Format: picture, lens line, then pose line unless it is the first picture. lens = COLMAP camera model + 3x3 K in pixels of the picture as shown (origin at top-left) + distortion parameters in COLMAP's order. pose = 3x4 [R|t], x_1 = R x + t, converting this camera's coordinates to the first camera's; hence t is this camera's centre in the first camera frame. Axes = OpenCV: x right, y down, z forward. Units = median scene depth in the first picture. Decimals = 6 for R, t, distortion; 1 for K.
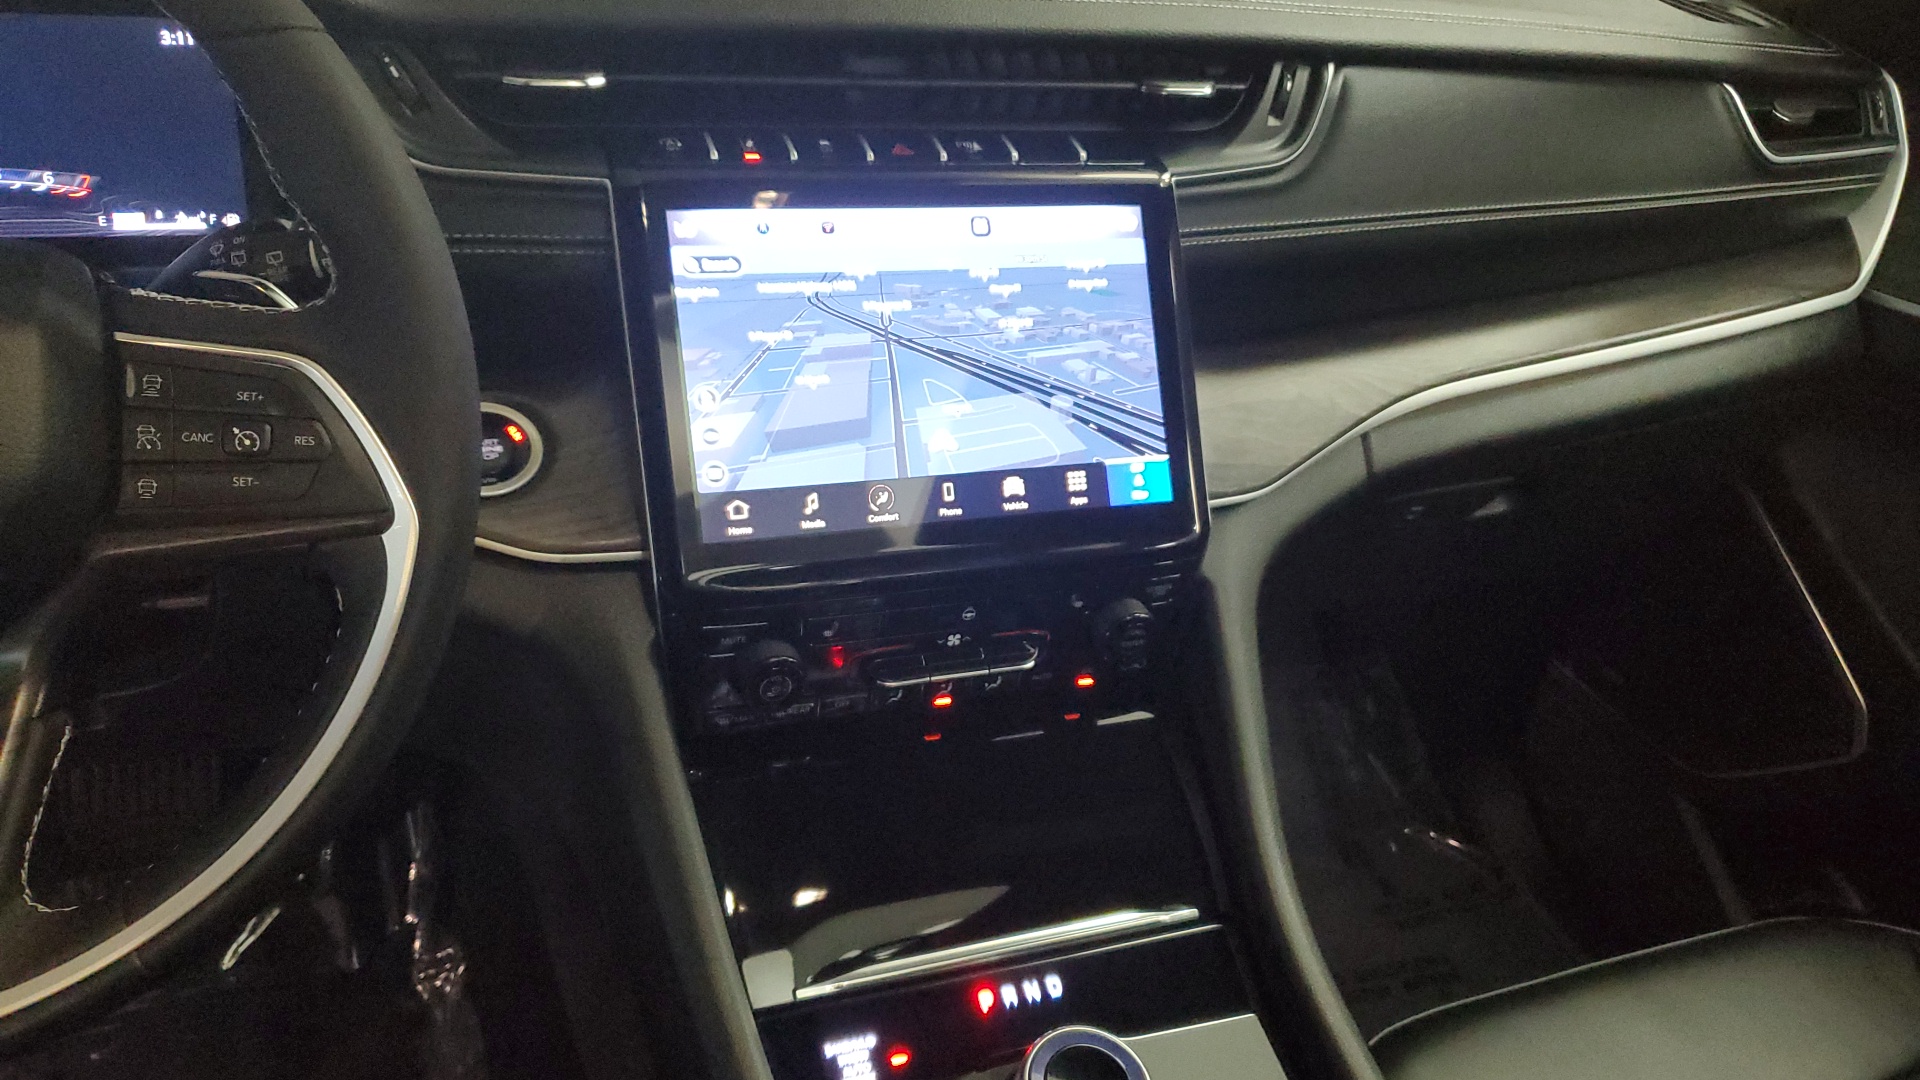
lens RADIAL K [[1501.8, 0, 960.0], [0, 1501.8, 540.0], [0, 0, 1]] dist [0.124163, -0.227498]
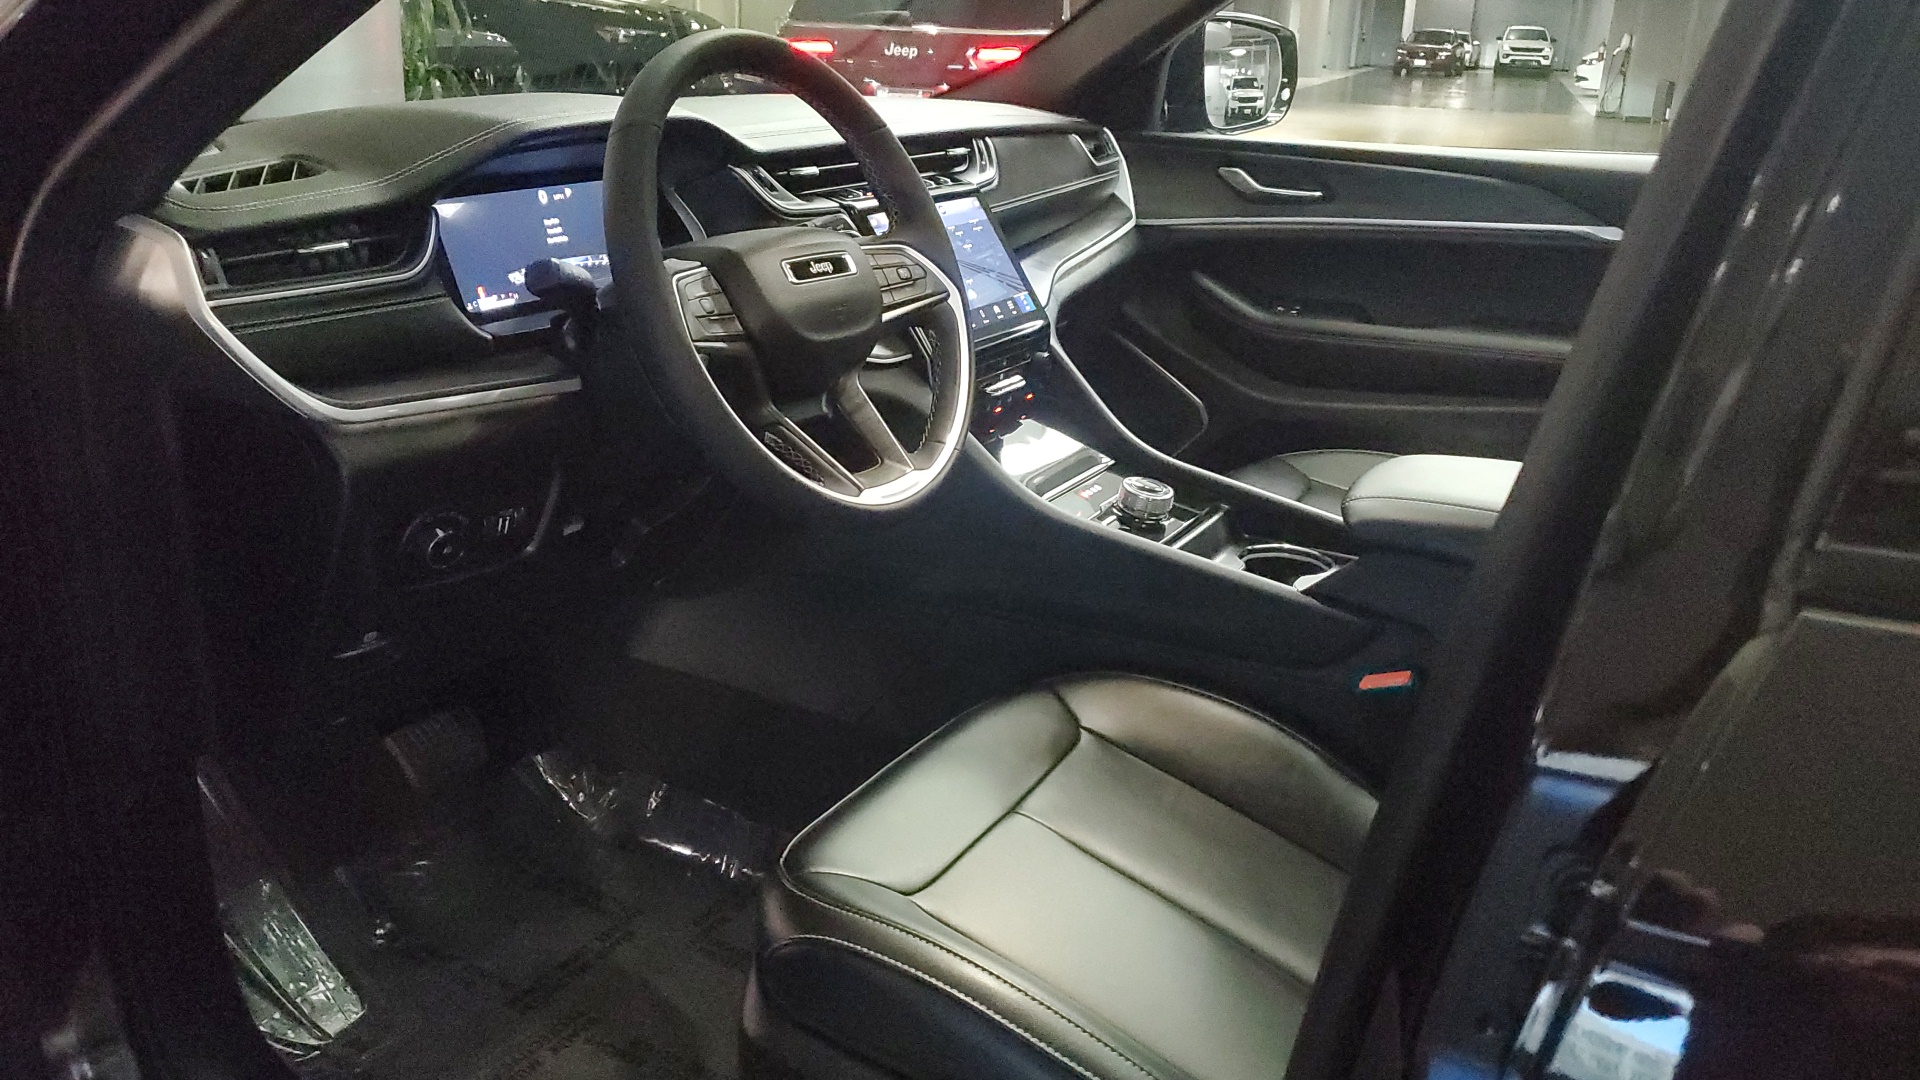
lens RADIAL K [[1487.9, 0, 960.0], [0, 1487.9, 540.0], [0, 0, 1]] dist [0.203959, -0.544441]
pose [[0.779602, -0.293491, 0.553249, -1.419507], [0.368247, 0.929367, -0.025893, 0.343335], [-0.506572, 0.223919, 0.832614, -0.852986]]
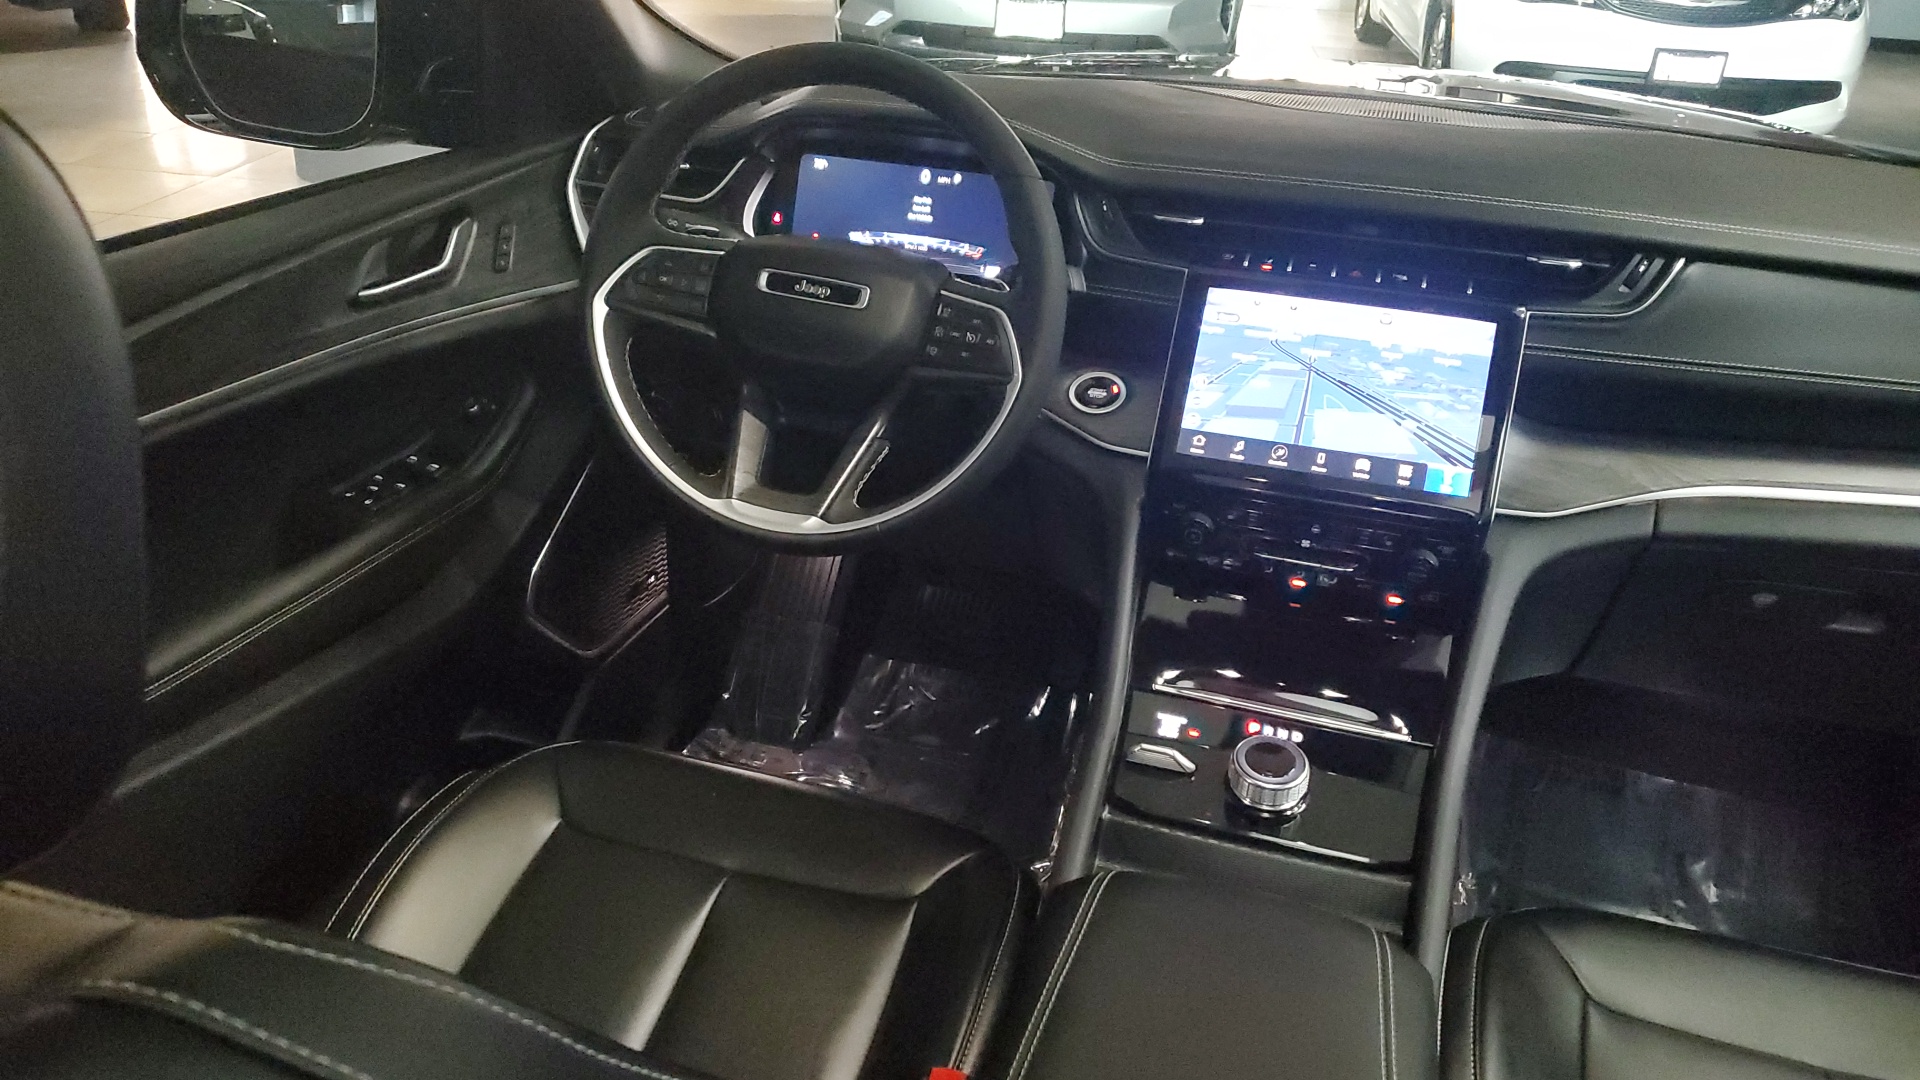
lens RADIAL K [[1487.9, 0, 960.0], [0, 1487.9, 540.0], [0, 0, 1]] dist [0.203959, -0.544441]
pose [[0.791081, 0.200122, -0.578050, 0.695597], [-0.277596, 0.959512, -0.047715, 0.261453], [0.545097, 0.198211, 0.814605, -0.649177]]
